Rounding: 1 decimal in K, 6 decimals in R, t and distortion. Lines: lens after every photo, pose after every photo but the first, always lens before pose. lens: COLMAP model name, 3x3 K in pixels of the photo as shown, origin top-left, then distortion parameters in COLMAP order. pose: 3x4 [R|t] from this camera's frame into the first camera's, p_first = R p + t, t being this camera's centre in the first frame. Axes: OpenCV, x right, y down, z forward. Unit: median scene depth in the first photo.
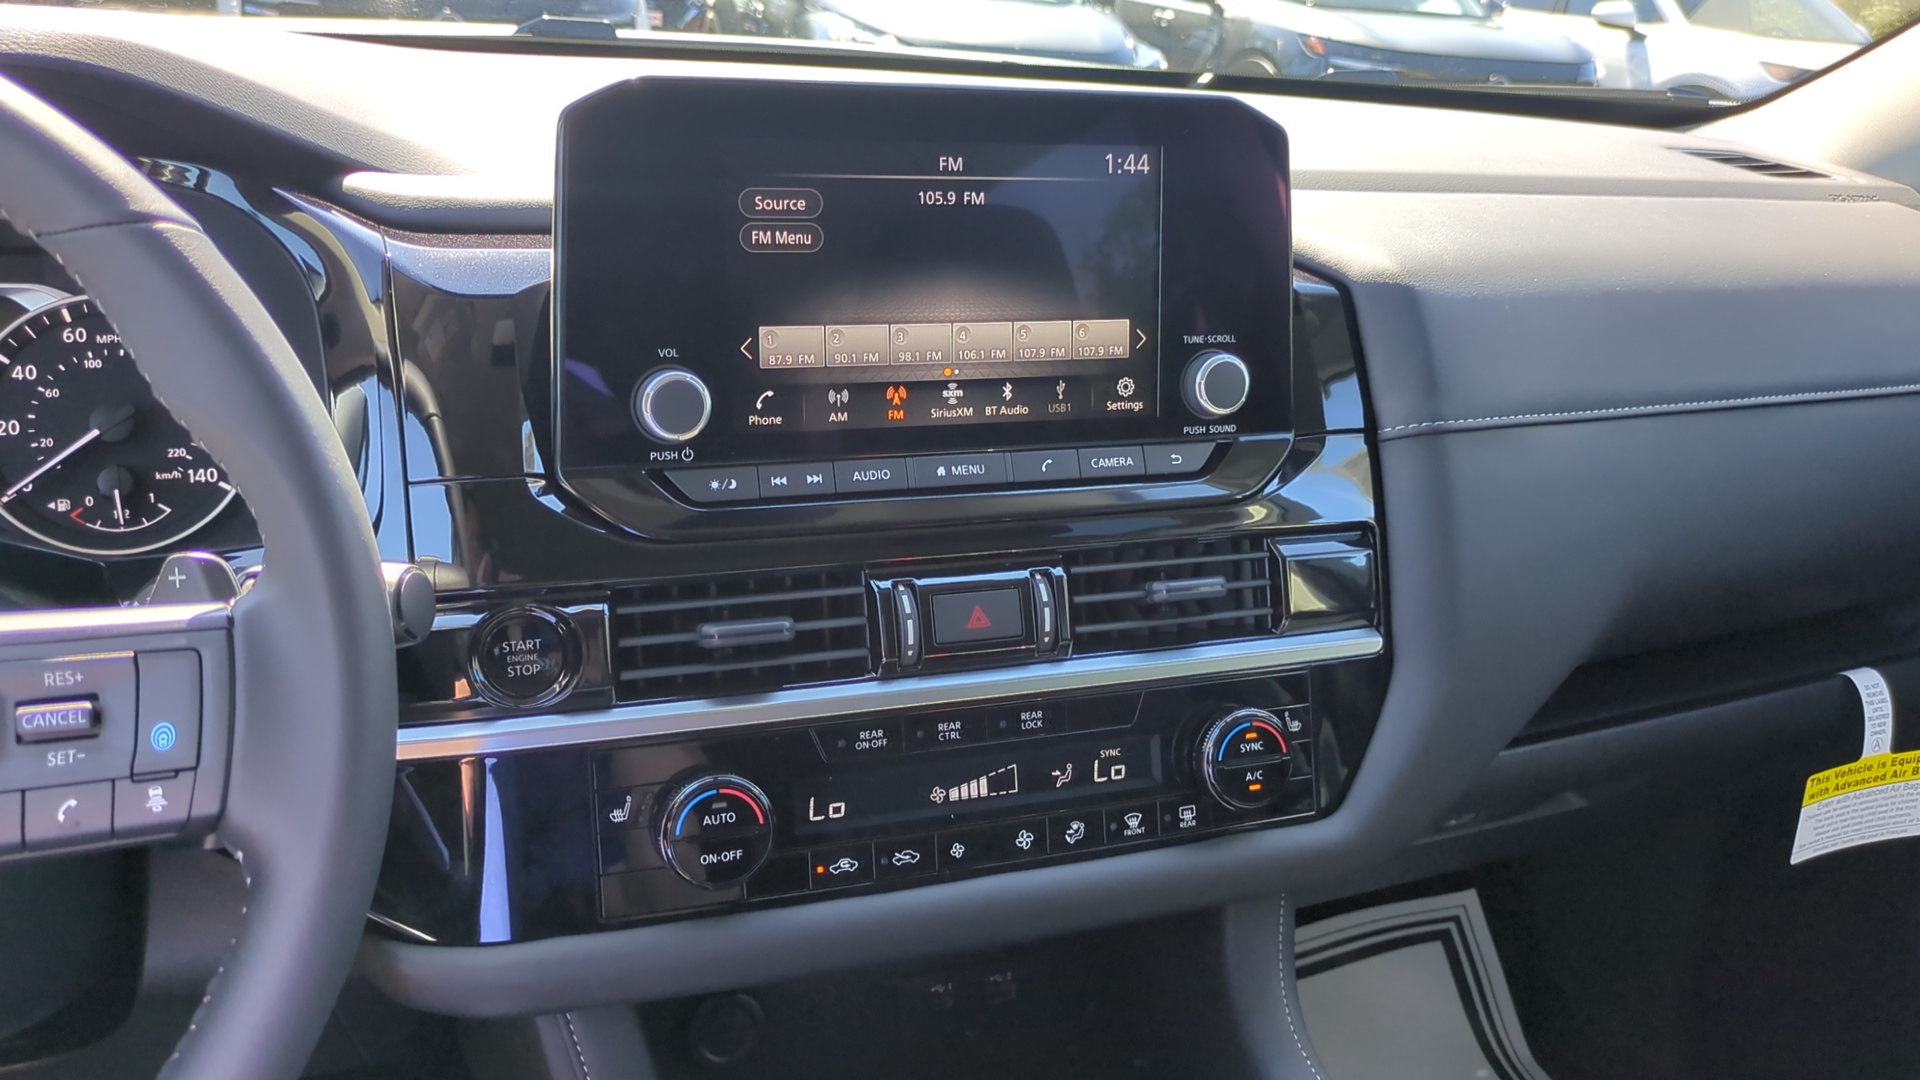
lens RADIAL K [[1538.8, 0, 955.7], [0, 1538.8, 542.4], [0, 0, 1]] dist [0.006141, -0.031434]
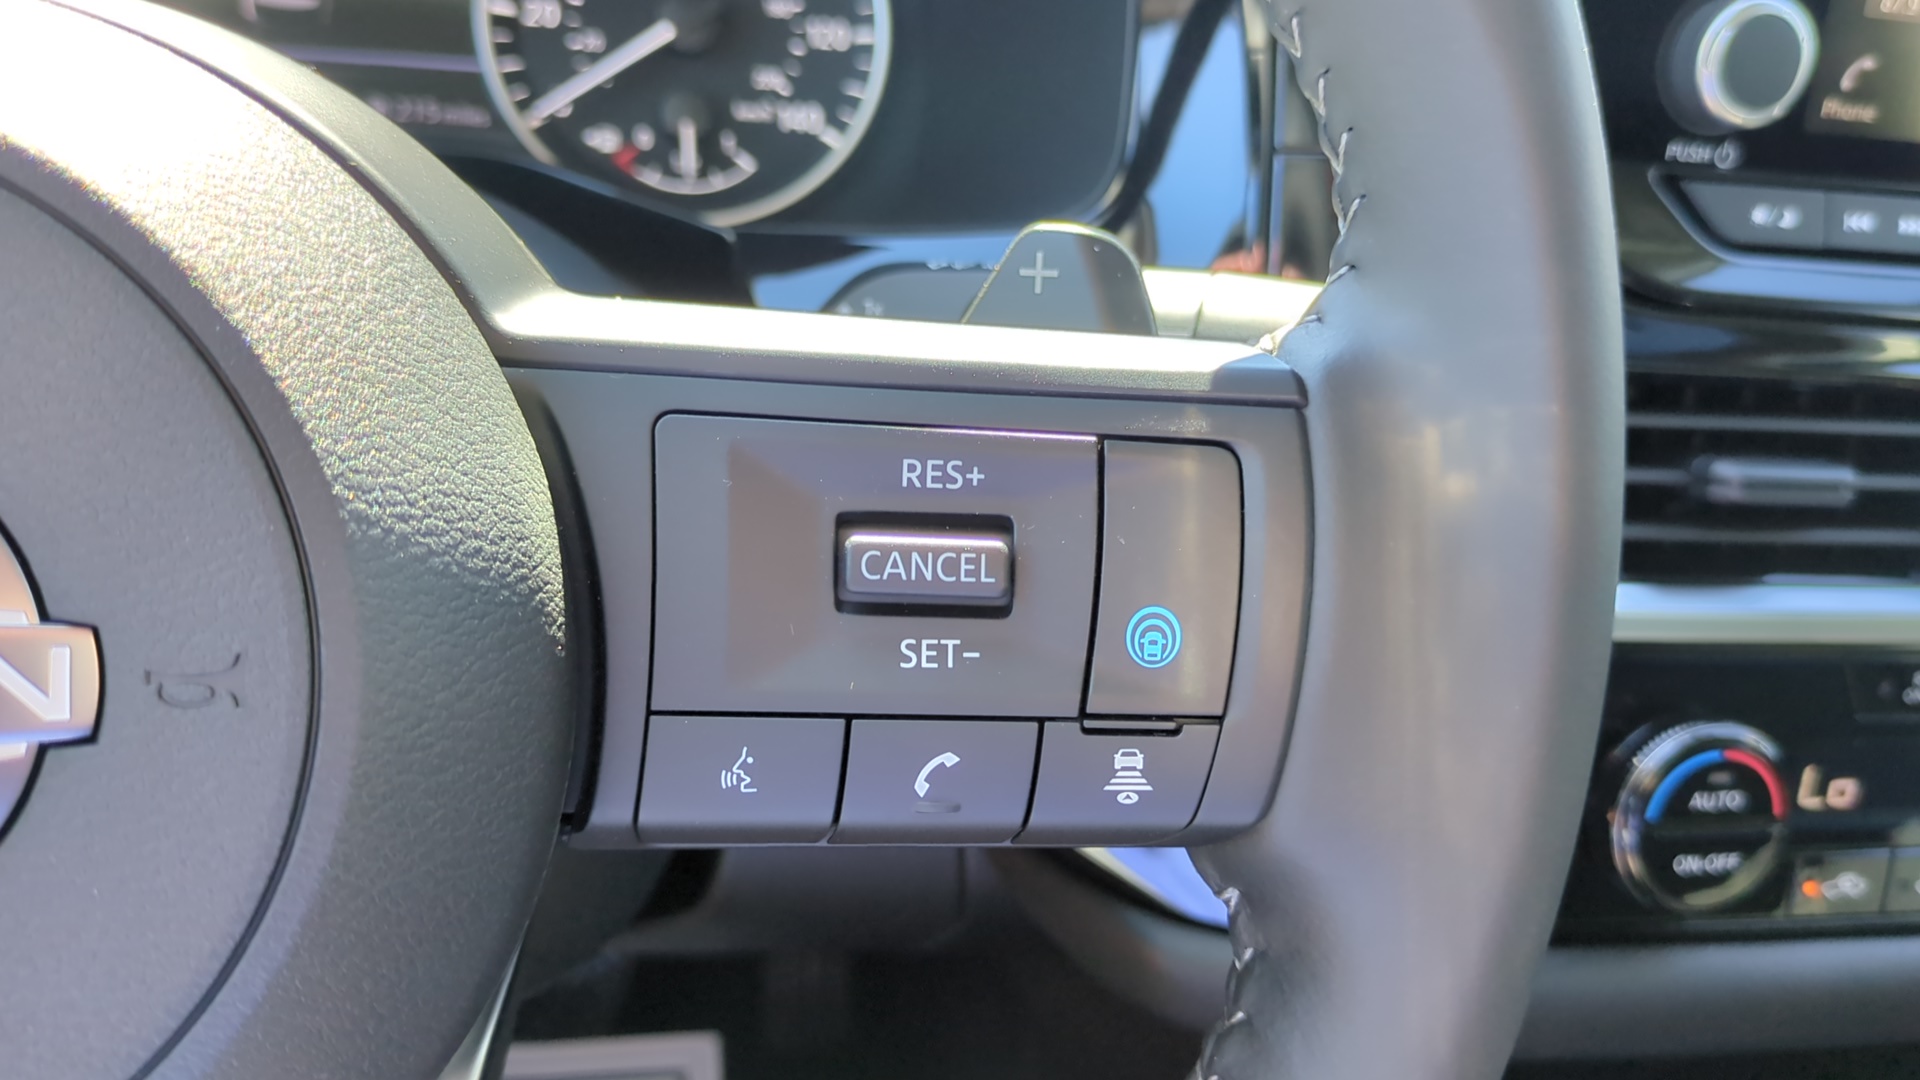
lens RADIAL K [[1538.8, 0, 963.3], [0, 1538.8, 527.2], [0, 0, 1]] dist [0.006141, -0.031434]
pose [[0.979939, 0.140990, -0.140860, -0.320987], [-0.119447, 0.981261, 0.151196, 0.022479], [0.159537, -0.131338, 0.978416, 0.356007]]
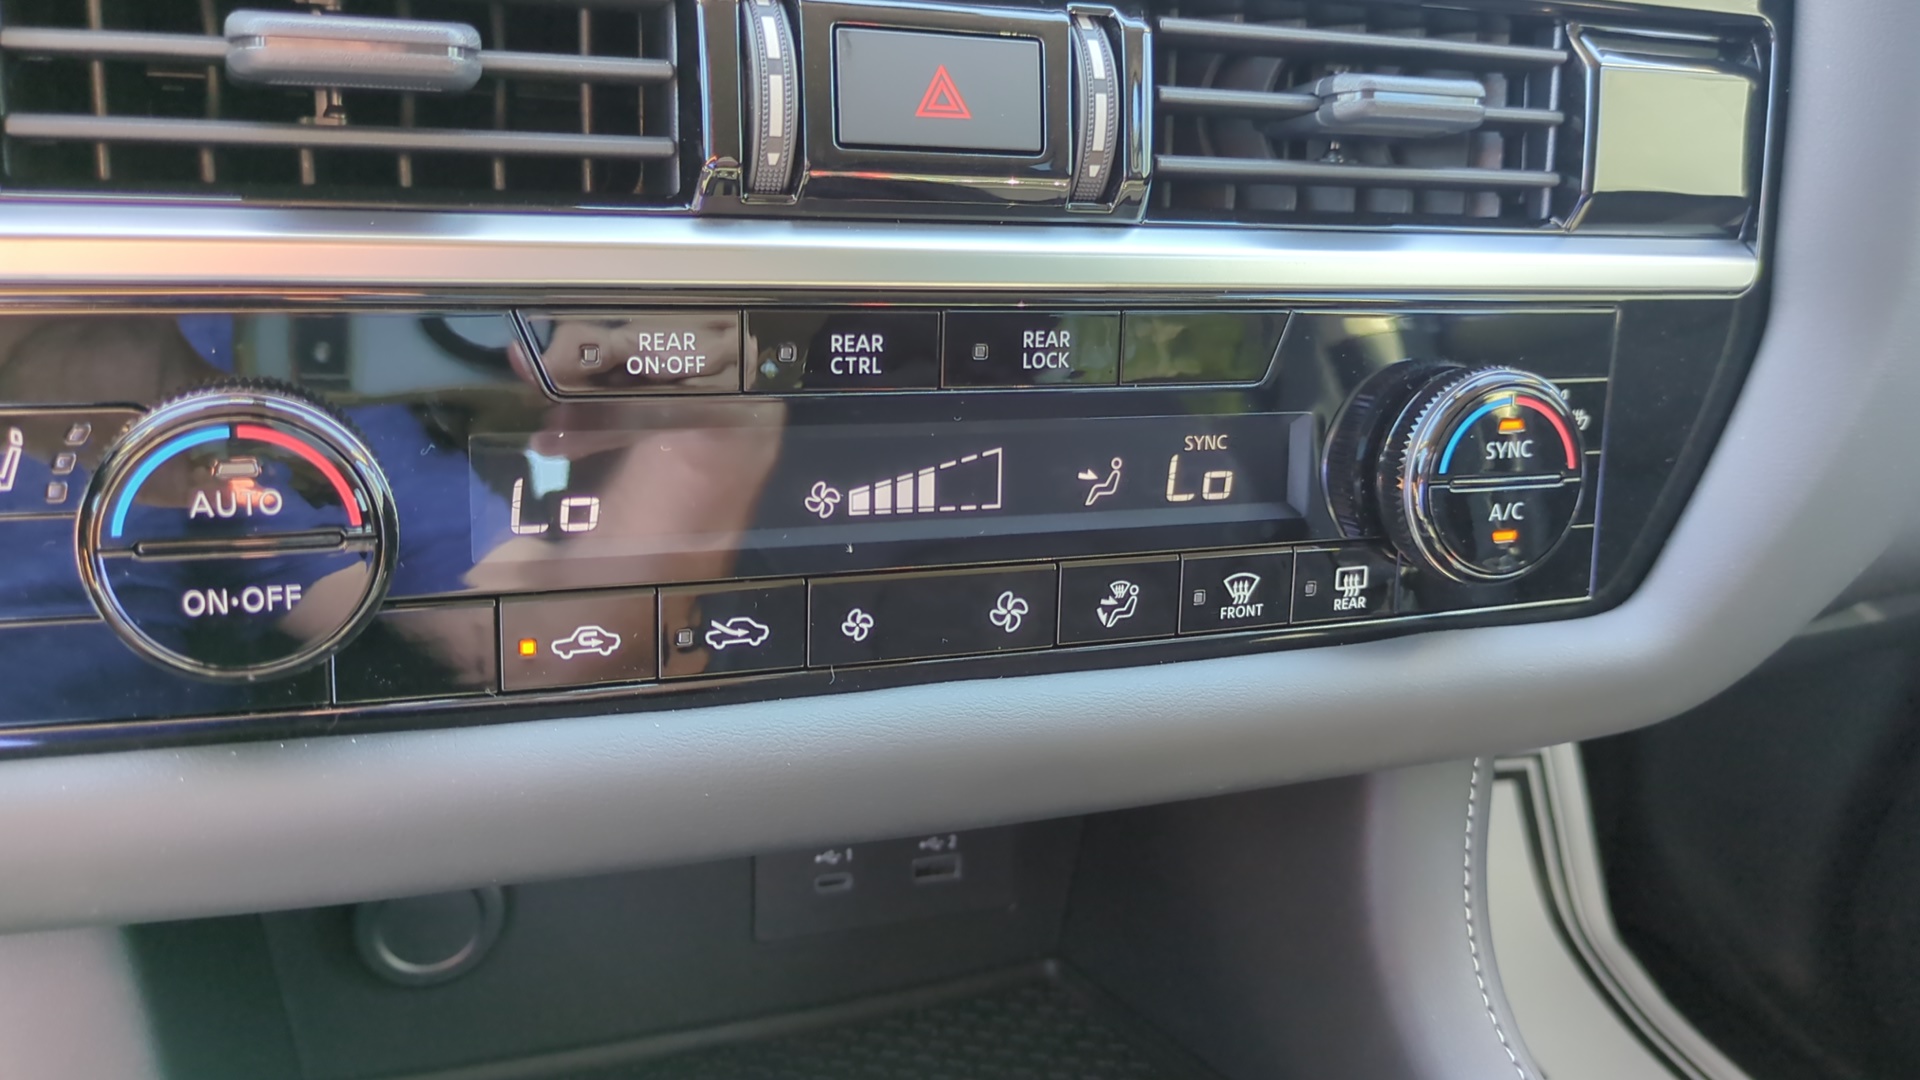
lens RADIAL K [[1538.8, 0, 955.8], [0, 1538.8, 542.8], [0, 0, 1]] dist [0.006141, -0.031434]
pose [[0.997238, 0.068891, 0.027765, 0.014758], [-0.072139, 0.987345, 0.141228, 0.107704], [-0.017684, -0.142840, 0.989588, 0.542405]]
